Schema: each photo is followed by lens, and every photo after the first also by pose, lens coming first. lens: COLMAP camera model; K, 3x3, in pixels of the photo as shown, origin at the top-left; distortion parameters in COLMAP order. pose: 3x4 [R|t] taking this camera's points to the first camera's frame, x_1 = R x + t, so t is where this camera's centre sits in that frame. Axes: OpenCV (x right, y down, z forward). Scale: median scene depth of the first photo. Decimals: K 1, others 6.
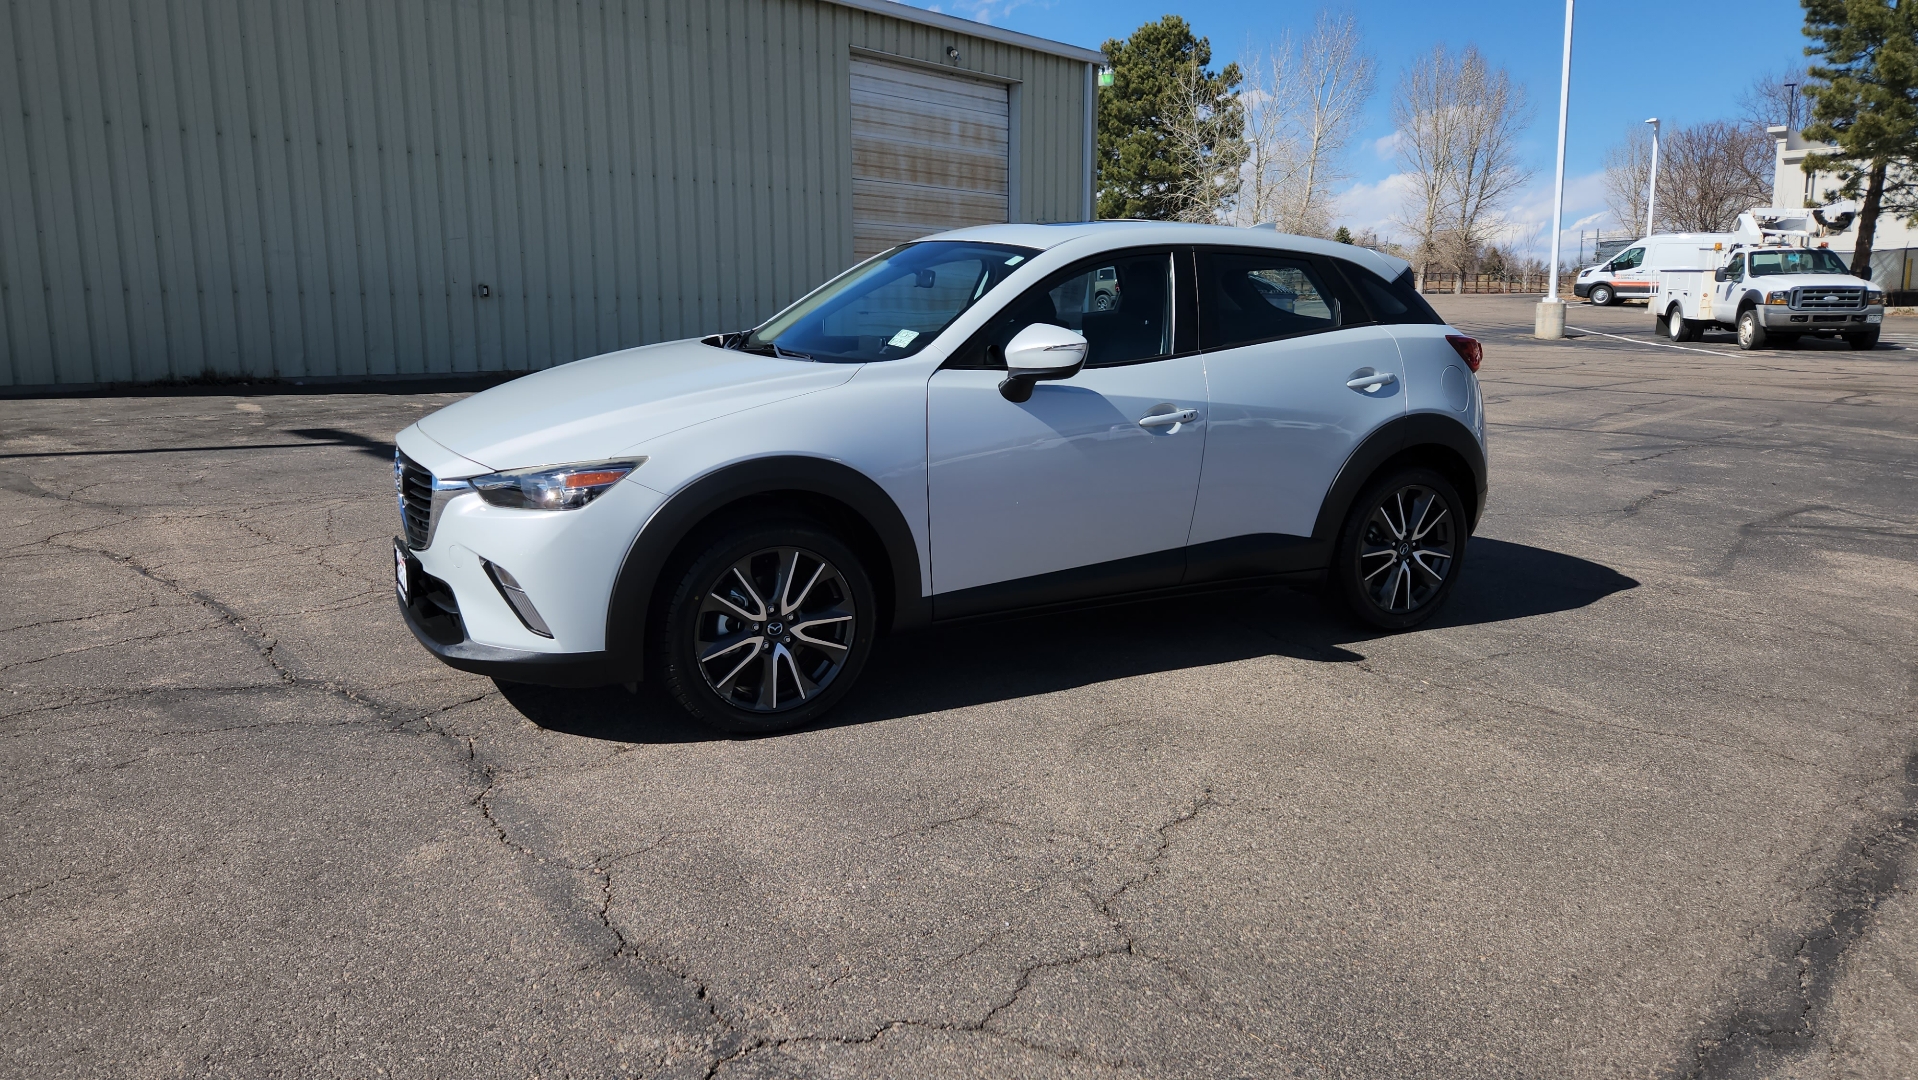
lens RADIAL K [[1275.3, 0, 916.5], [0, 1275.3, 530.2], [0, 0, 1]] dist [0.072297, -0.058109]
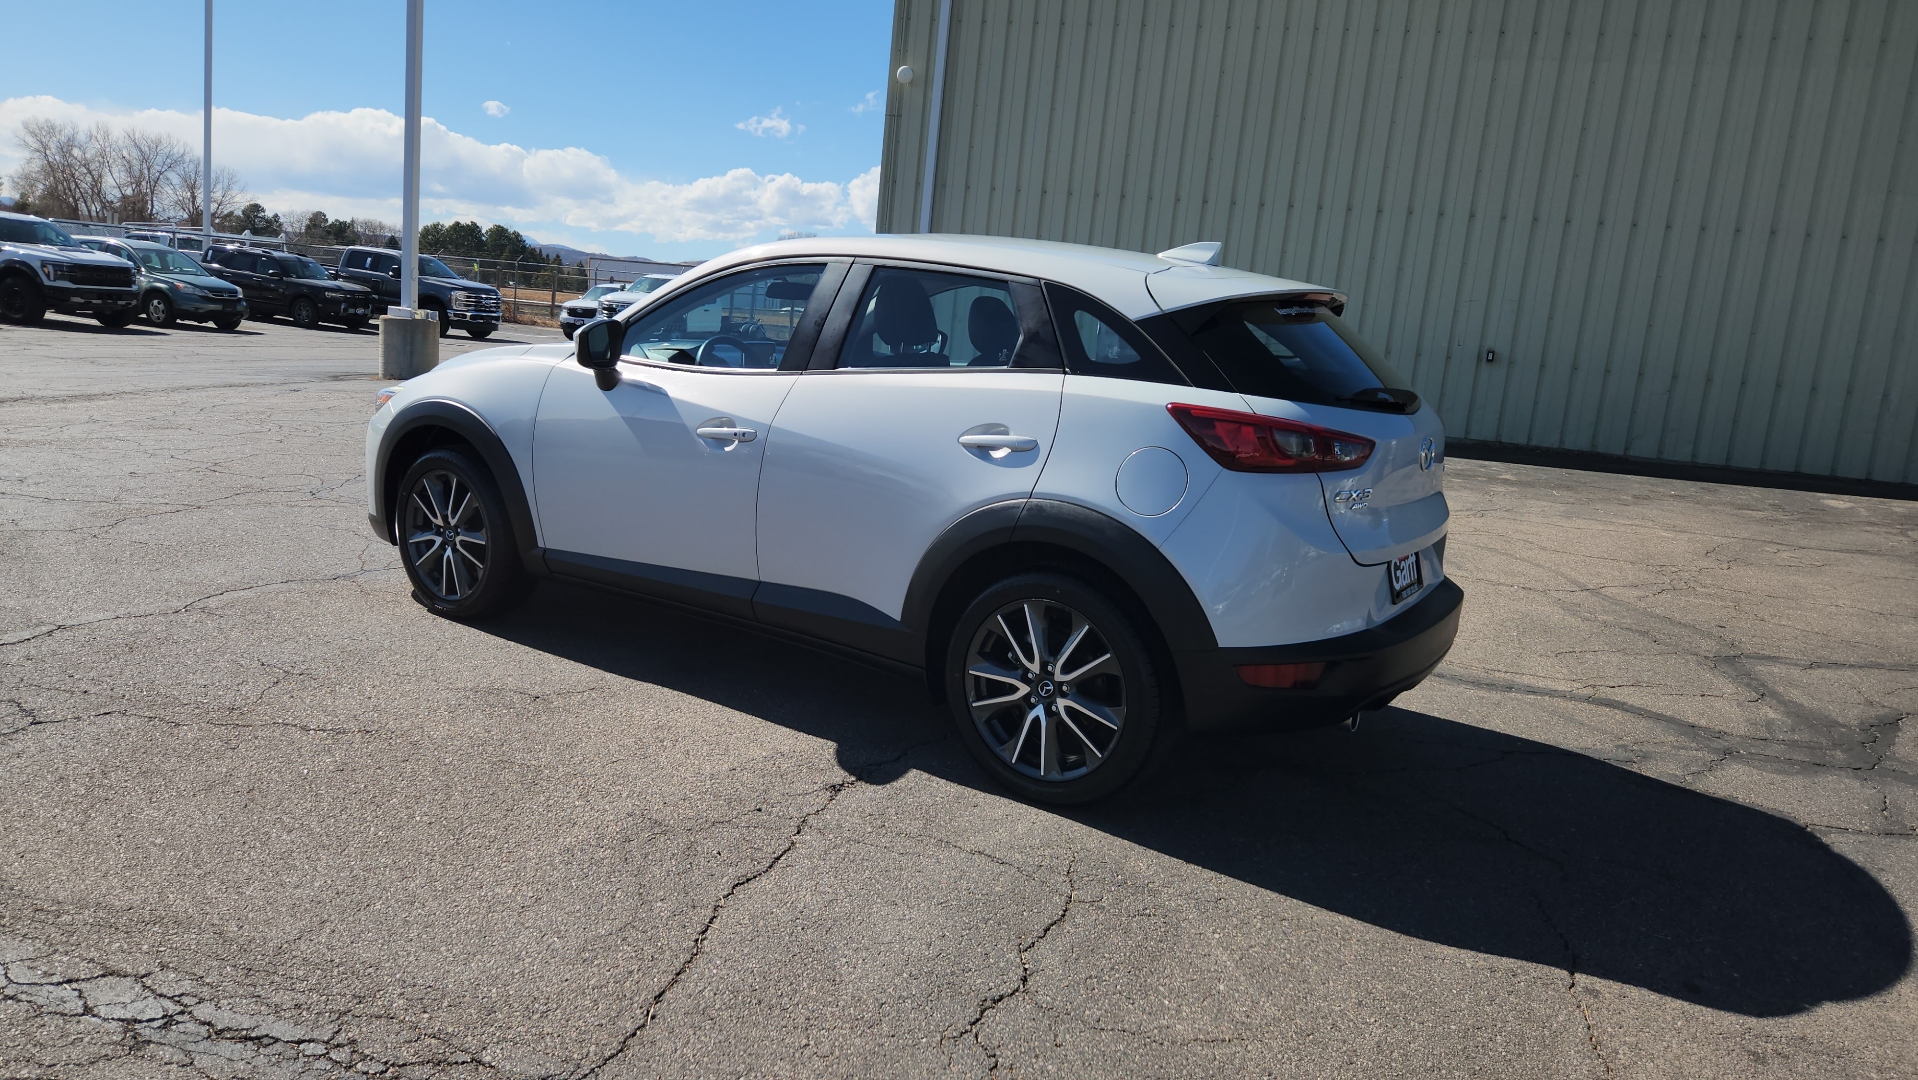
lens RADIAL K [[1274.4, 0, 924.0], [0, 1274.4, 540.6], [0, 0, 1]] dist [0.071104, -0.053800]
pose [[0.460402, 0.190485, -0.867032, 0.980050], [-0.237549, 0.967523, 0.086422, -0.113630], [0.855336, 0.166174, 0.490700, 0.607575]]
